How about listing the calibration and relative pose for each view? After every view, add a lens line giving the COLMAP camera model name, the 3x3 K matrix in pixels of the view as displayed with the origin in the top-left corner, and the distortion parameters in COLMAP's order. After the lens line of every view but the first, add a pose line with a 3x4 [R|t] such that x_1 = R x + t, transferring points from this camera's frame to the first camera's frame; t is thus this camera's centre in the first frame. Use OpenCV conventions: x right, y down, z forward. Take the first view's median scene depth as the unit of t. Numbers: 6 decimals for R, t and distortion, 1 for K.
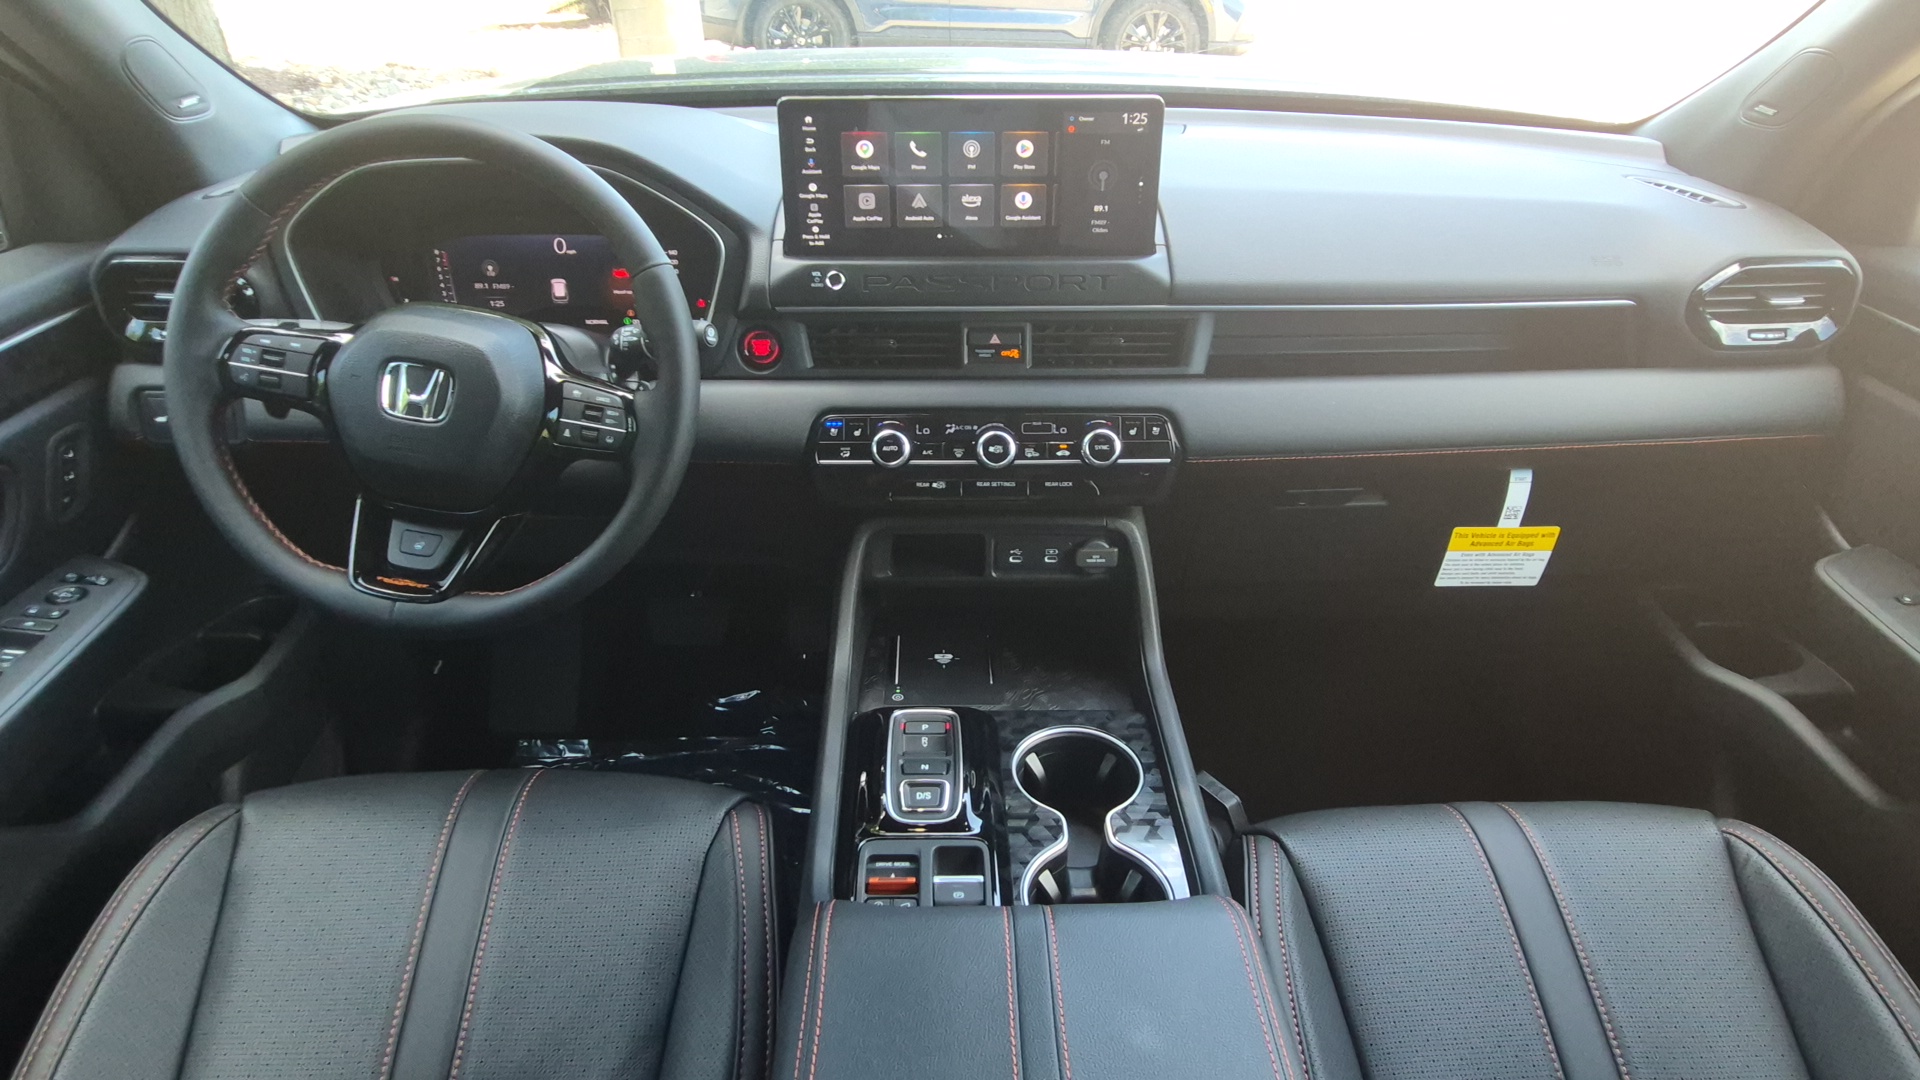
lens RADIAL K [[1181.2, 0, 968.2], [0, 1181.2, 528.4], [0, 0, 1]] dist [-0.022958, 0.003055]
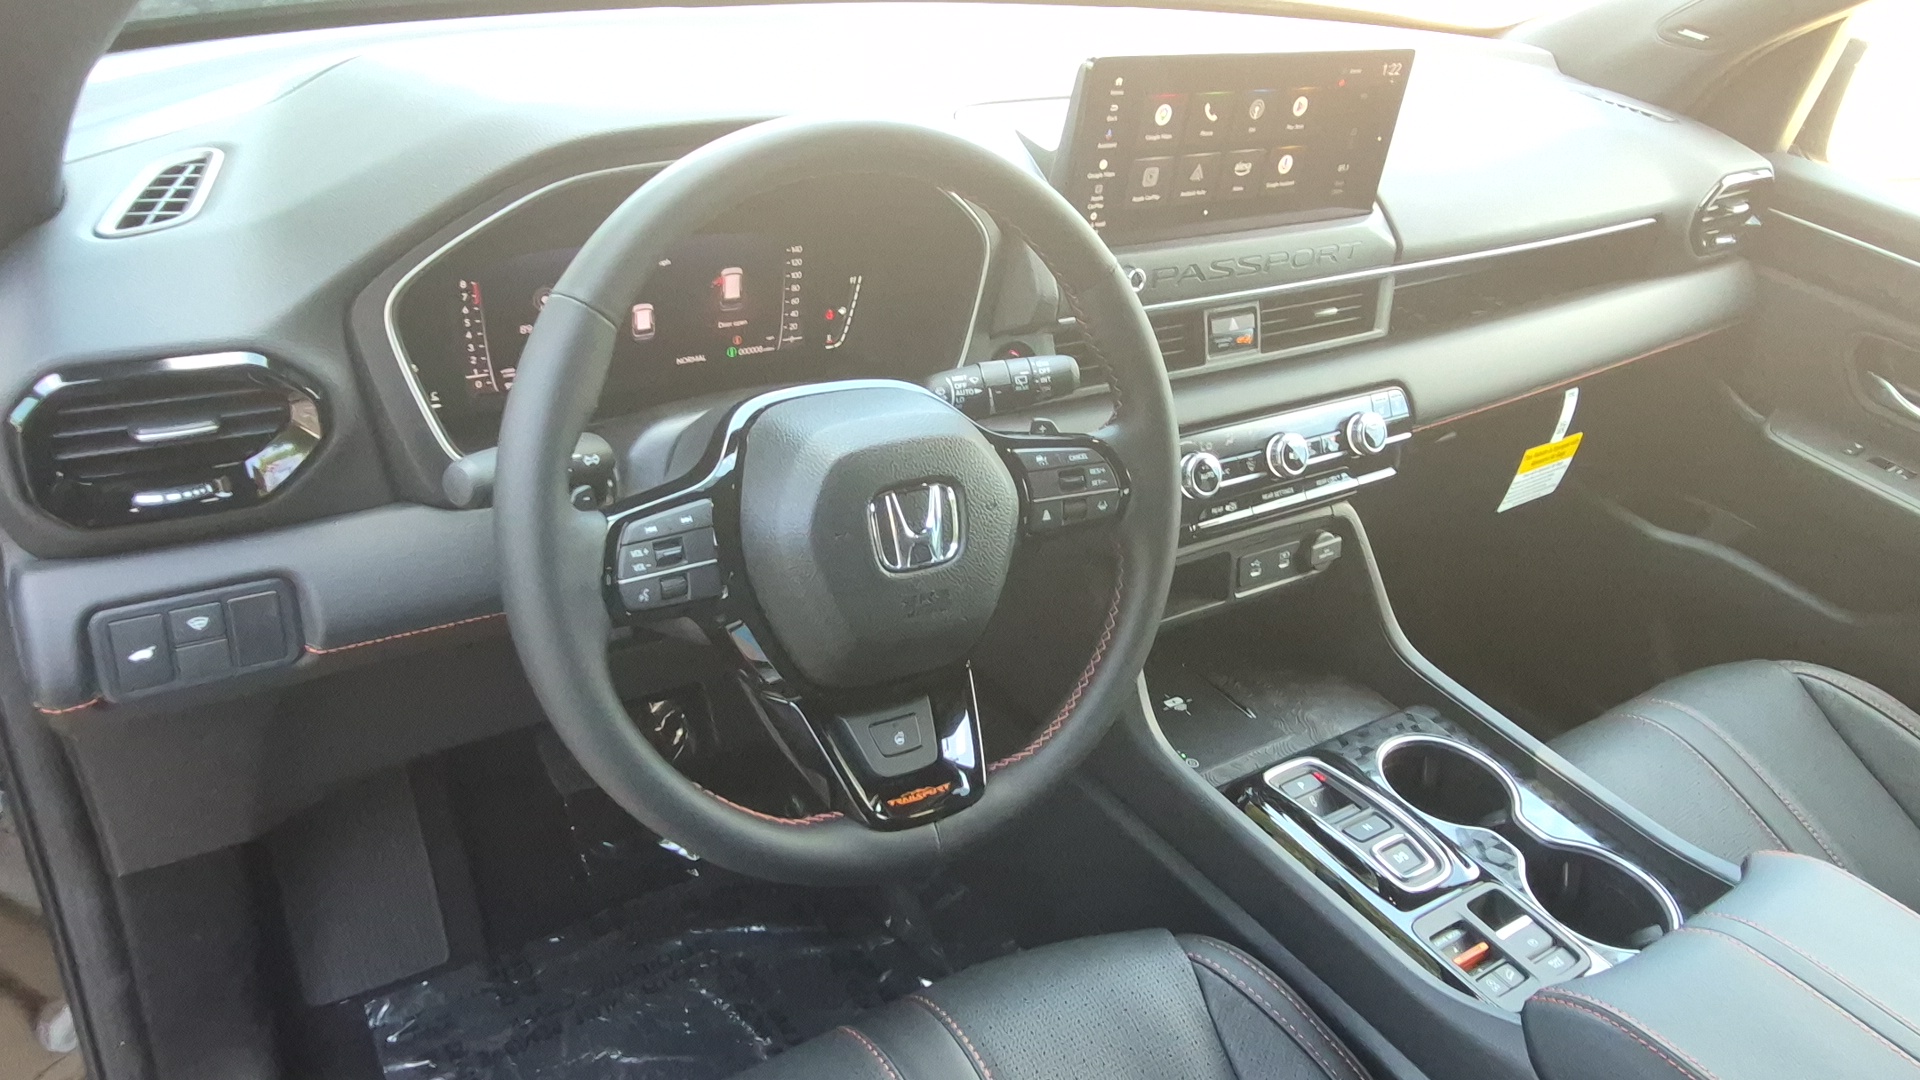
lens RADIAL K [[1445.9, 0, 965.8], [0, 1445.9, 530.1], [0, 0, 1]] dist [-0.036743, 0.007555]
pose [[0.833715, -0.192570, 0.517528, -0.742073], [0.158362, 0.981235, 0.109999, -0.168198], [-0.528999, -0.009751, 0.848566, 0.227074]]
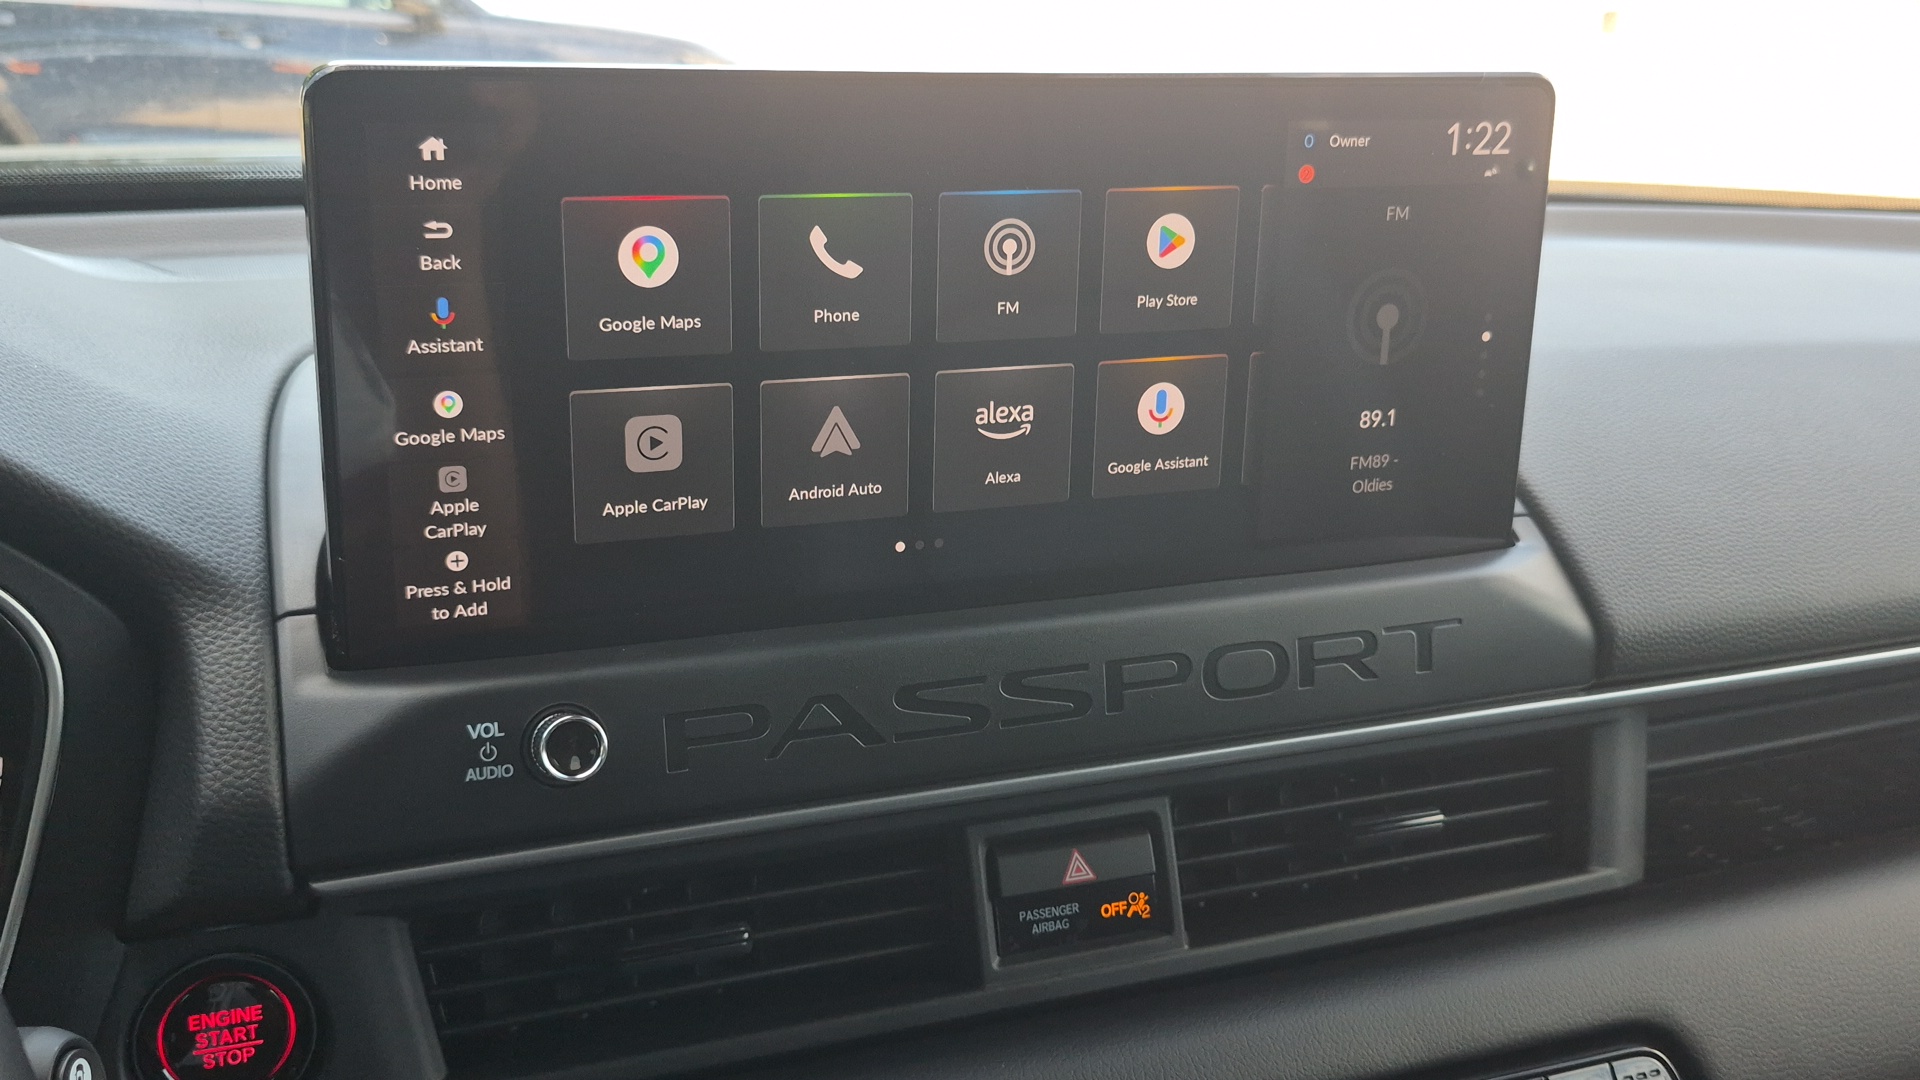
lens RADIAL K [[1874.0, 0, 962.9], [0, 1874.0, 502.0], [0, 0, 1]] dist [0.079848, 0.000000]
pose [[0.935232, -0.076295, 0.345718, -0.168864], [0.161115, 0.961246, -0.223713, -0.155028], [-0.315252, 0.264924, 0.911280, 0.581697]]
